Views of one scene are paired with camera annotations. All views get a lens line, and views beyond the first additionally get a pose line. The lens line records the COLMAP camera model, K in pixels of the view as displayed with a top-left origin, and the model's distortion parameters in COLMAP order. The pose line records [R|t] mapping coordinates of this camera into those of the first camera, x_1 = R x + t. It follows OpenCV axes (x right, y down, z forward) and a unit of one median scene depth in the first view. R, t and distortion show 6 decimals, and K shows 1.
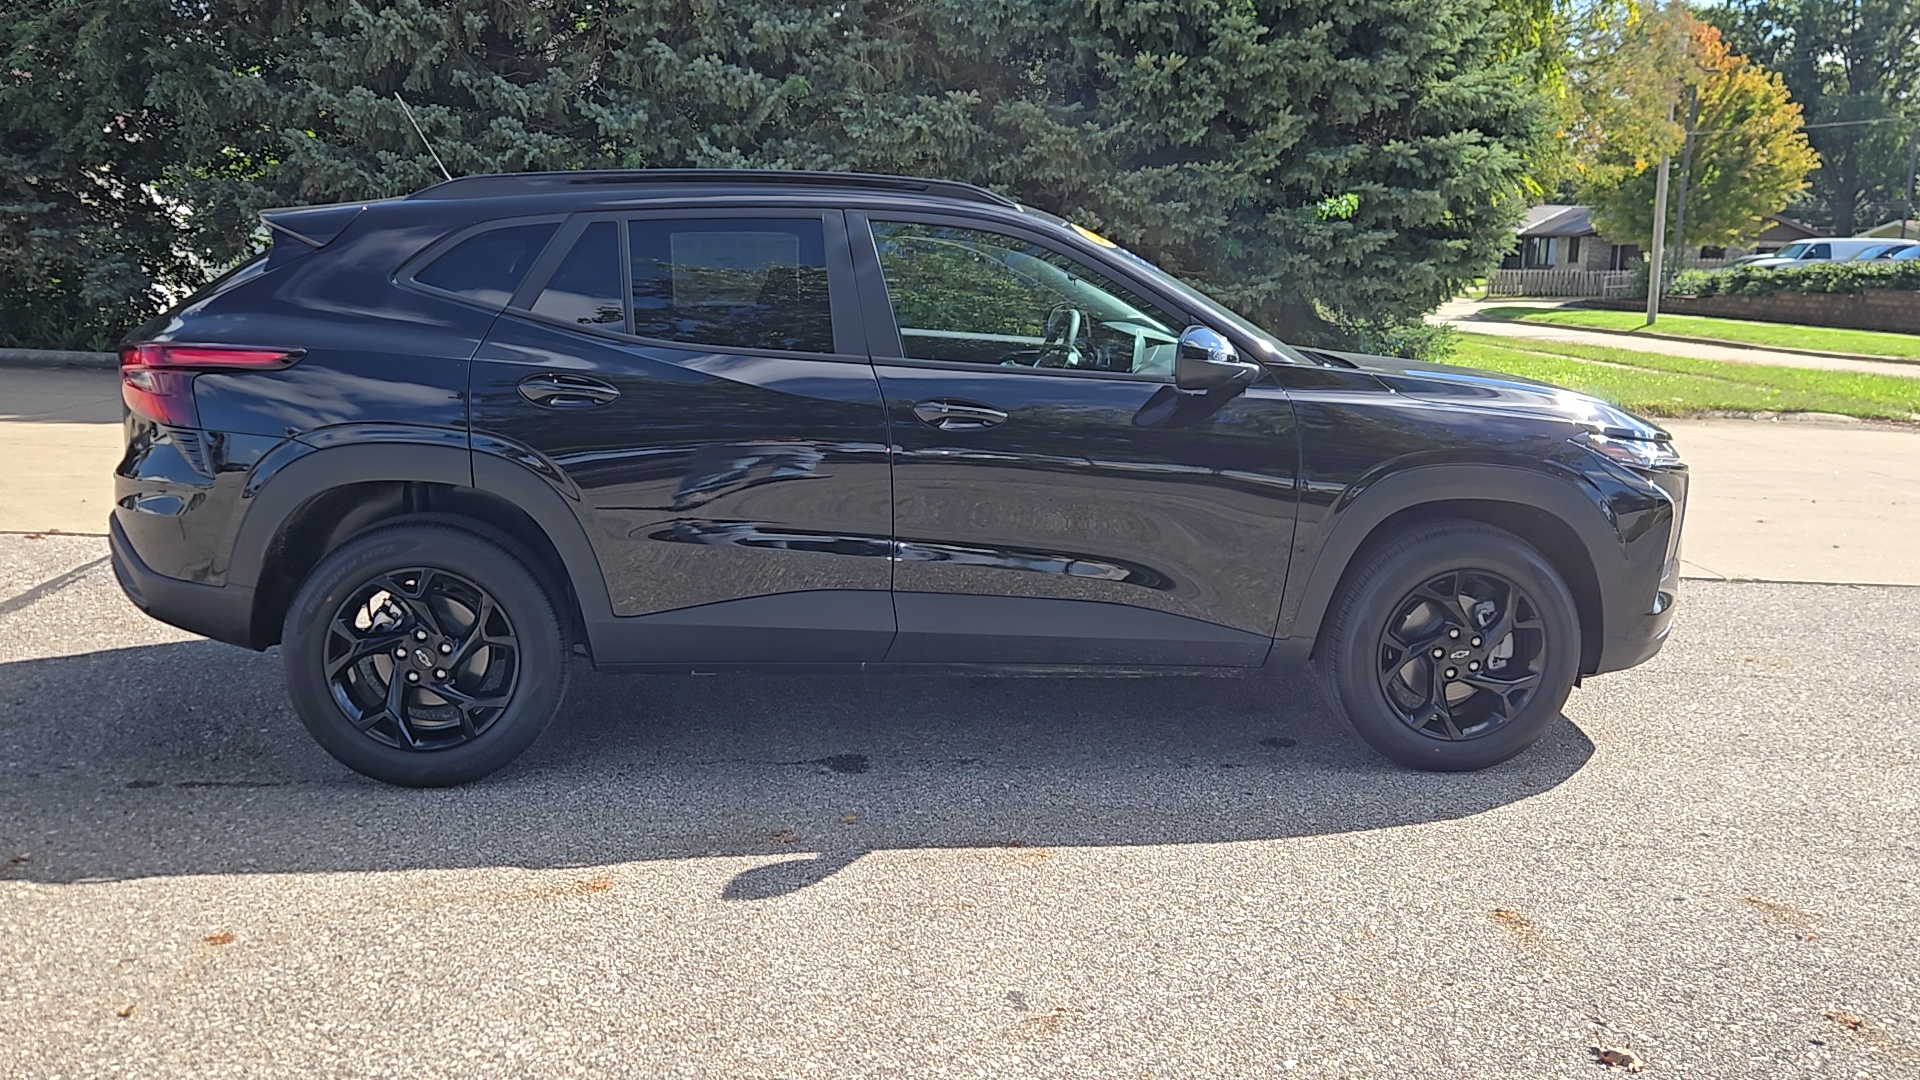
lens RADIAL K [[1605.5, 0, 954.1], [0, 1605.5, 537.4], [0, 0, 1]] dist [0.008439, -0.007448]
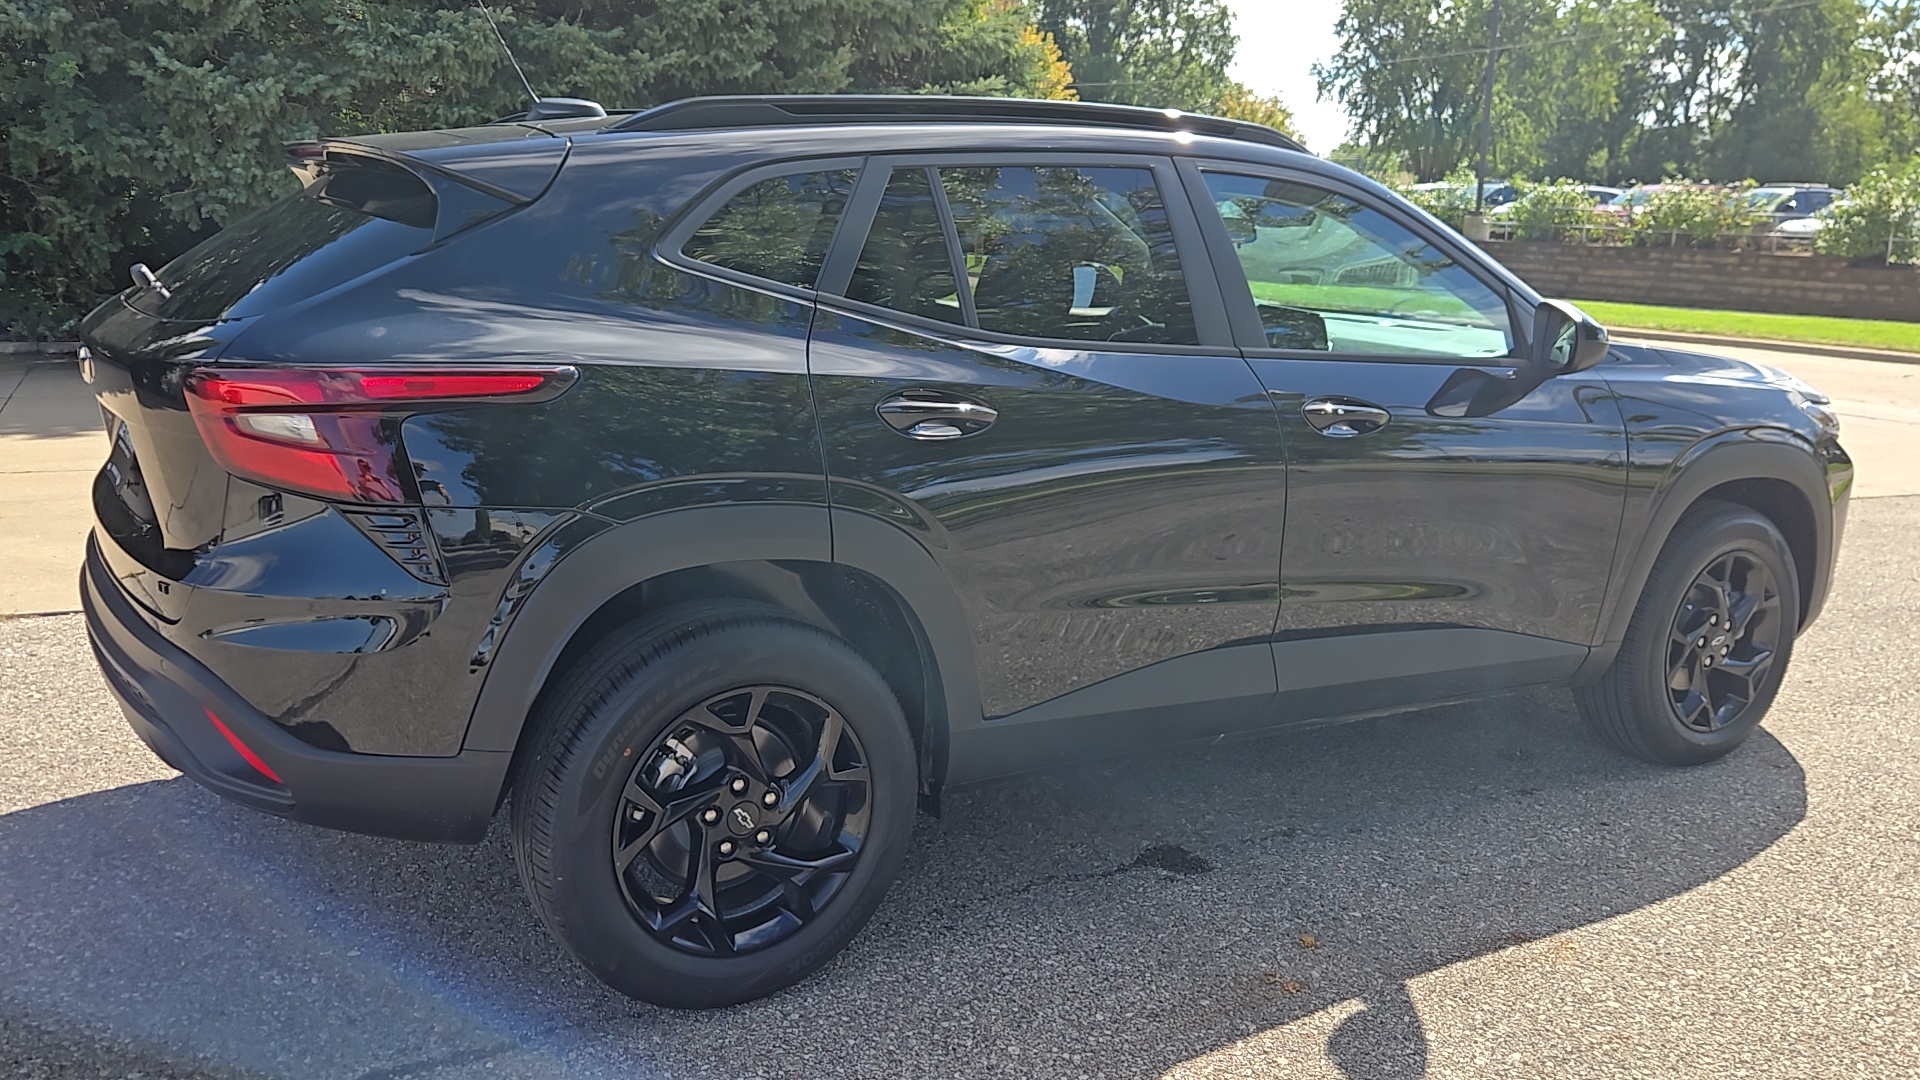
lens RADIAL K [[1605.5, 0, 967.9], [0, 1605.5, 538.1], [0, 0, 1]] dist [0.008439, -0.007448]
pose [[0.902905, -0.081615, 0.422020, -0.150899], [0.066127, 0.996495, 0.051234, -0.020363], [-0.424722, -0.018352, 0.905138, 0.102246]]
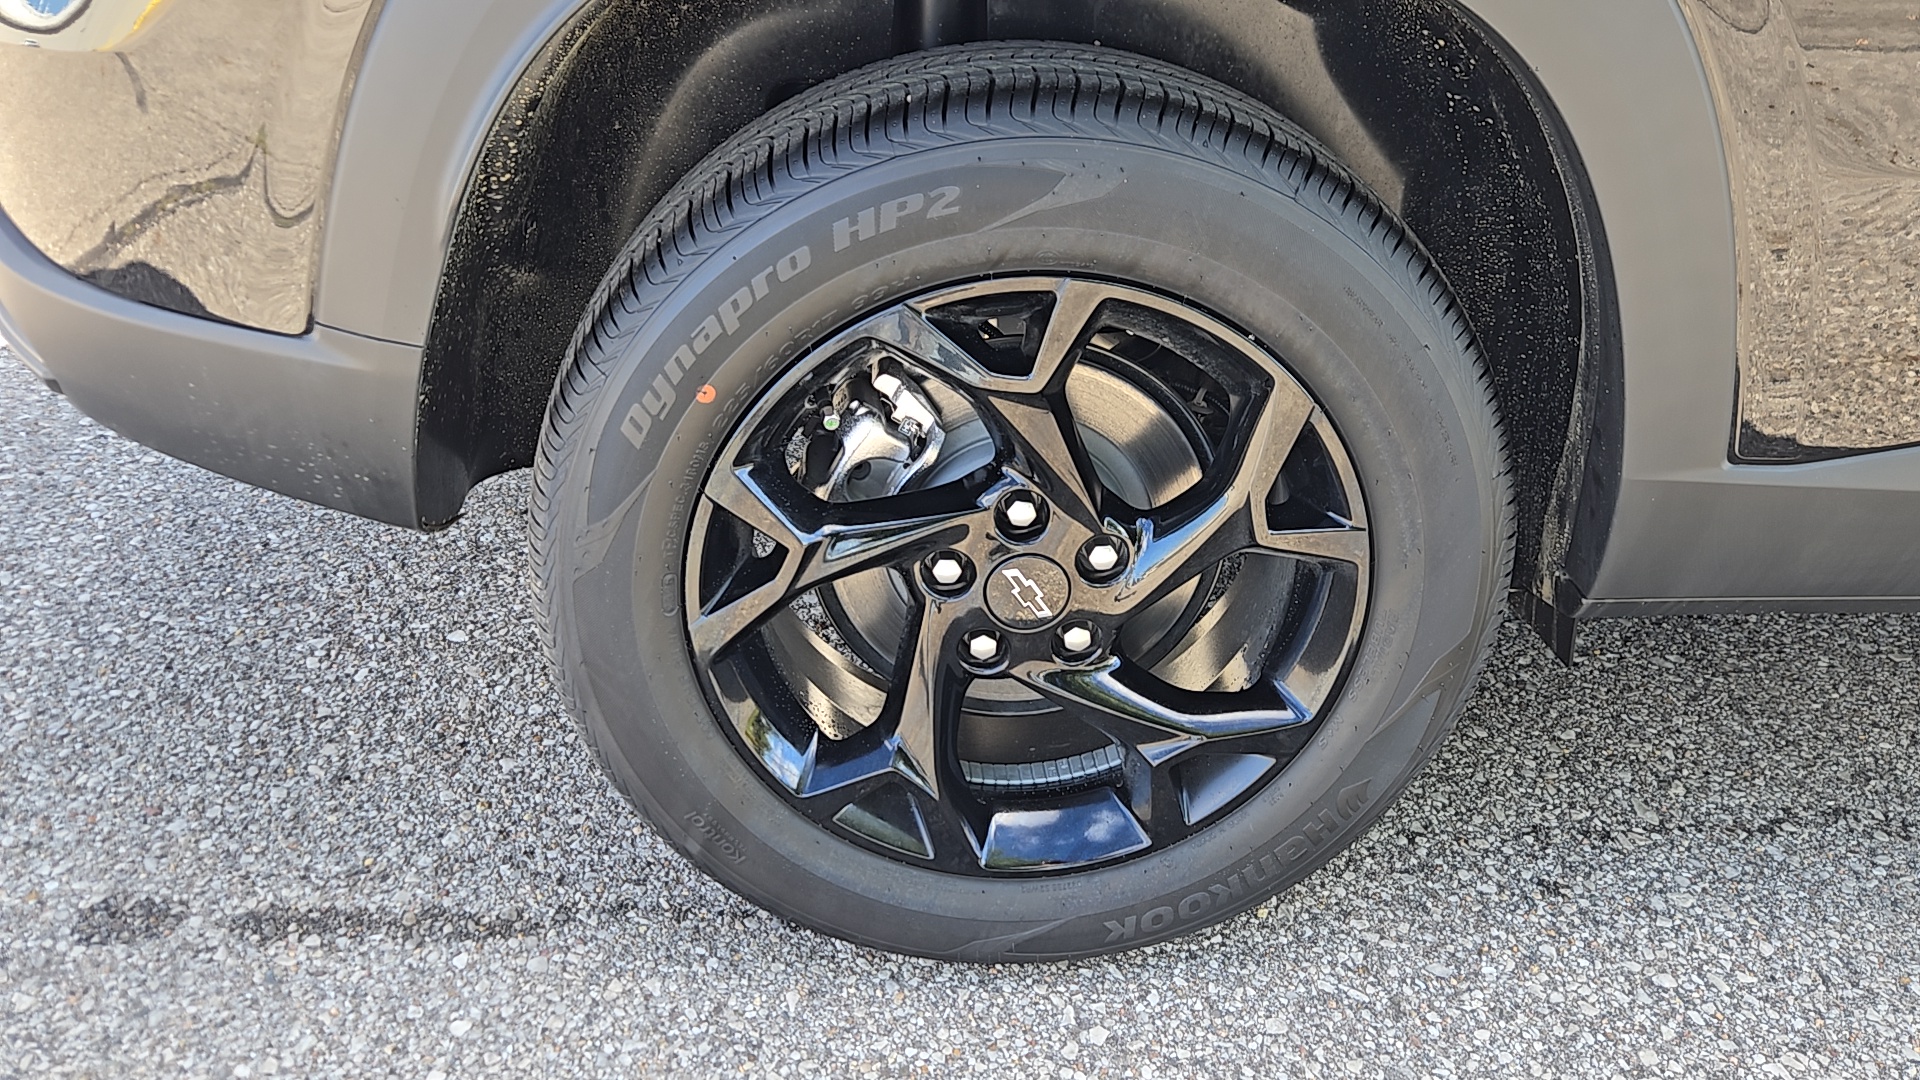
lens RADIAL K [[1605.5, 0, 953.3], [0, 1605.5, 538.7], [0, 0, 1]] dist [0.008439, -0.007448]
pose [[0.997182, 0.034237, -0.066750, -0.094191], [-0.013014, 0.955241, 0.295543, -0.004625], [0.073880, -0.293841, 0.952995, 0.213565]]
